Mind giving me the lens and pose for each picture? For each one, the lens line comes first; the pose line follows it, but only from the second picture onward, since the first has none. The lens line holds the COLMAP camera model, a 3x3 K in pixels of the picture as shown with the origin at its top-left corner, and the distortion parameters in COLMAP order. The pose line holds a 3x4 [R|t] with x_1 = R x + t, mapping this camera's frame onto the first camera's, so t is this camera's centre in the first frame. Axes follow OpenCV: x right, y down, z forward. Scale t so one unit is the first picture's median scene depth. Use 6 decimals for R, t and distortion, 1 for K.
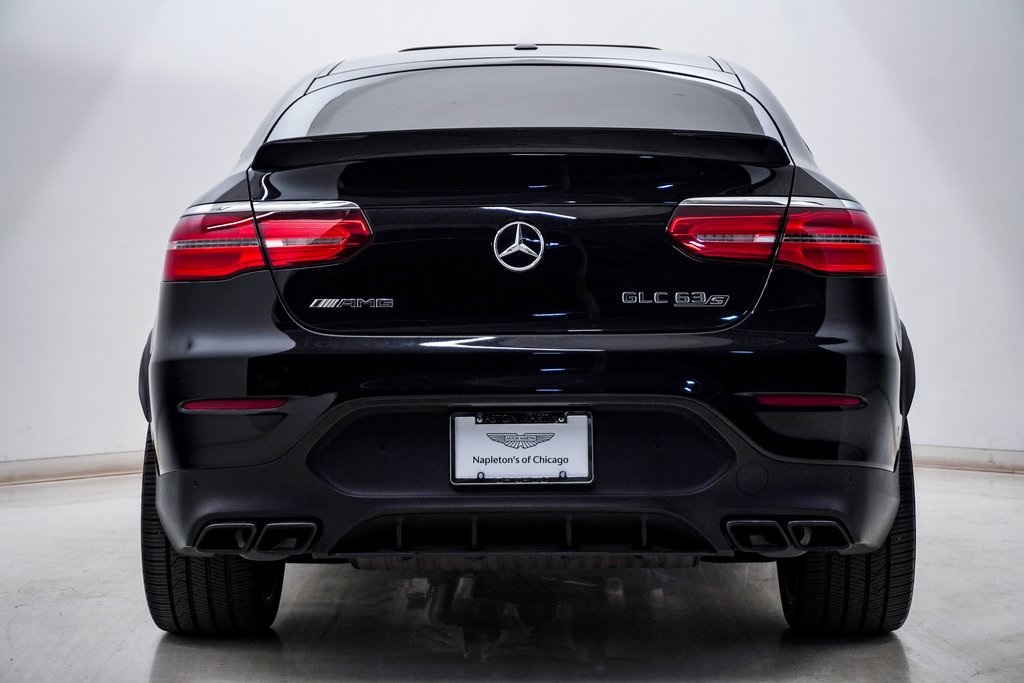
lens RADIAL K [[2198.2, 0, 516.1], [0, 2198.2, 343.0], [0, 0, 1]] dist [-0.008630, 0.000000]
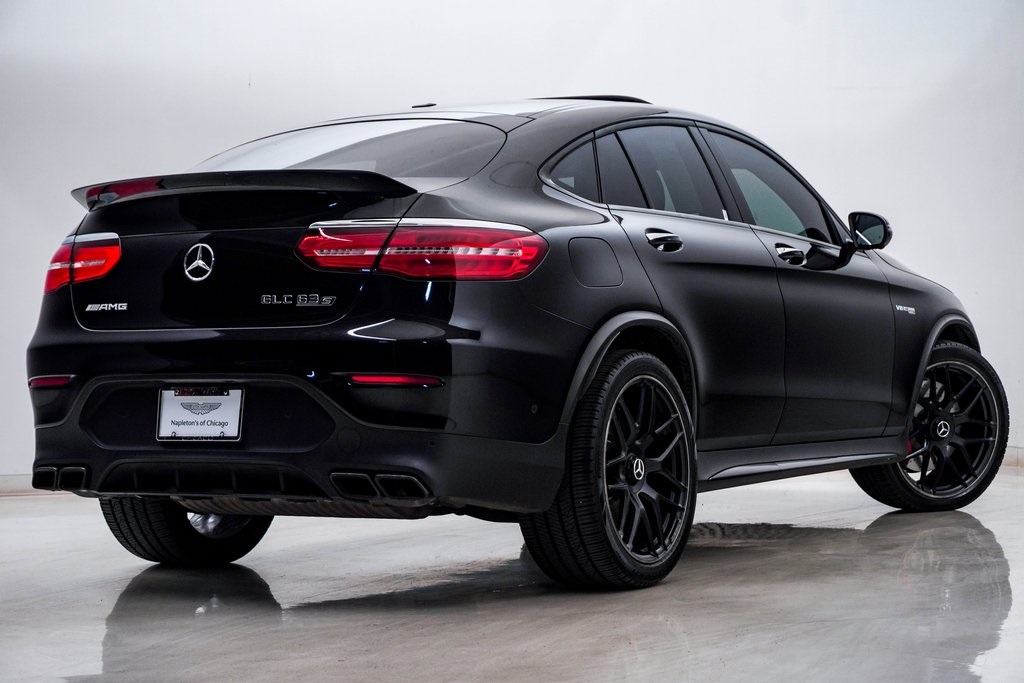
lens RADIAL K [[2198.2, 0, 510.8], [0, 2198.2, 337.5], [0, 0, 1]] dist [-0.008630, 0.000000]
pose [[0.869333, -0.007531, -0.494169, 0.819769], [-0.006868, 0.999603, -0.027317, 0.036412], [0.494179, 0.027142, 0.868937, -0.060634]]
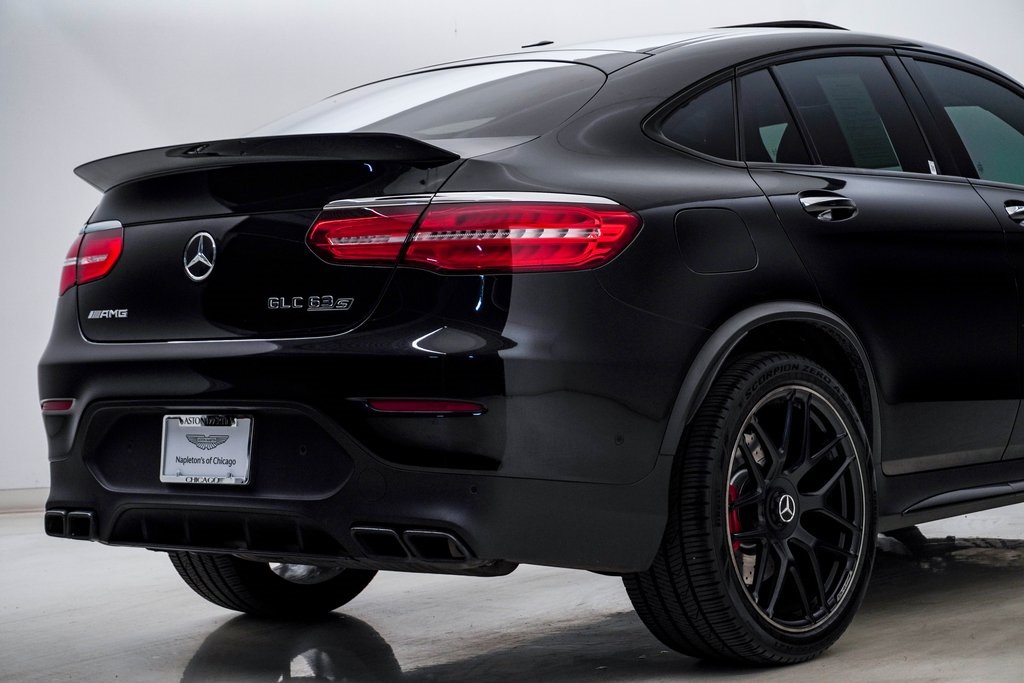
lens RADIAL K [[2198.2, 0, 518.3], [0, 2198.2, 339.1], [0, 0, 1]] dist [-0.008630, 0.000000]
pose [[0.762009, -0.012299, -0.647450, 0.791825], [0.013858, 0.999900, -0.002684, 0.000198], [0.647418, -0.006927, 0.762103, 0.299475]]
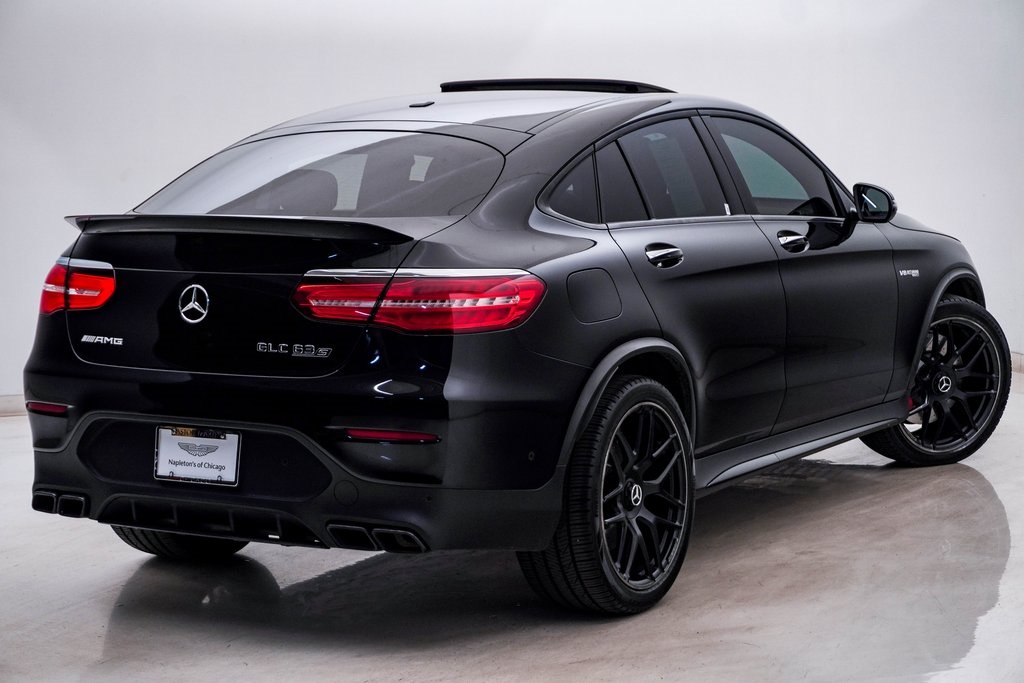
lens RADIAL K [[2198.2, 0, 503.9], [0, 2198.2, 342.1], [0, 0, 1]] dist [-0.008630, 0.000000]
pose [[0.865874, 0.051356, -0.497619, 0.817509], [-0.007942, 0.996003, 0.088970, -0.139759], [0.500199, -0.073085, 0.862821, -0.046221]]
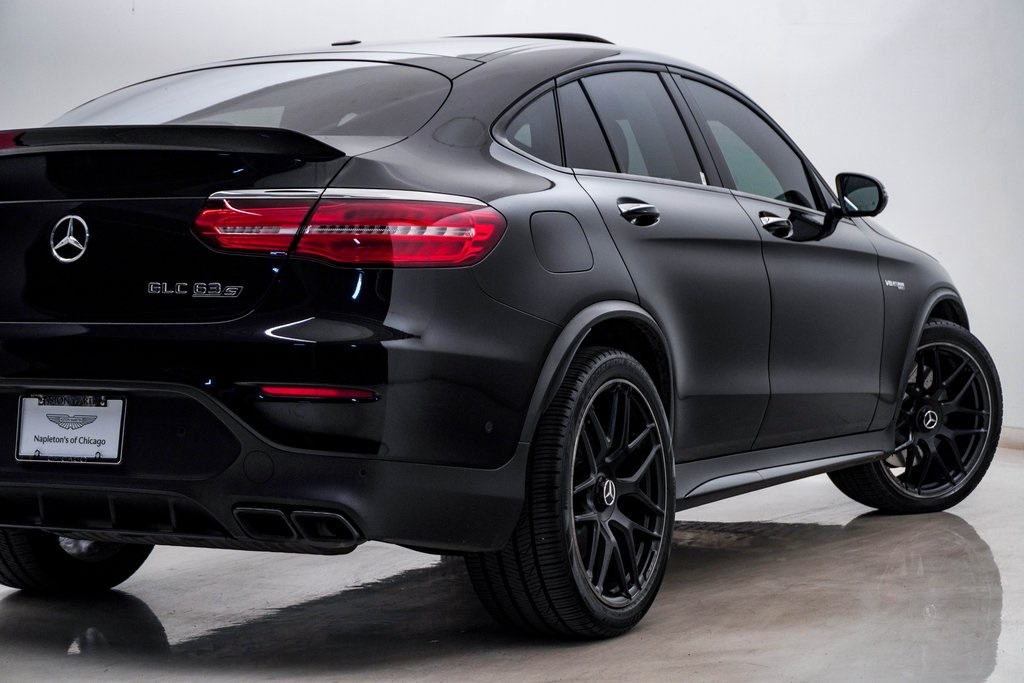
lens RADIAL K [[2198.2, 0, 516.0], [0, 2198.2, 338.9], [0, 0, 1]] dist [-0.008630, 0.000000]
pose [[0.894858, 0.016583, -0.446044, 0.666820], [-0.015209, 0.999862, 0.006660, -0.006065], [0.446093, 0.000825, 0.894986, 0.145685]]
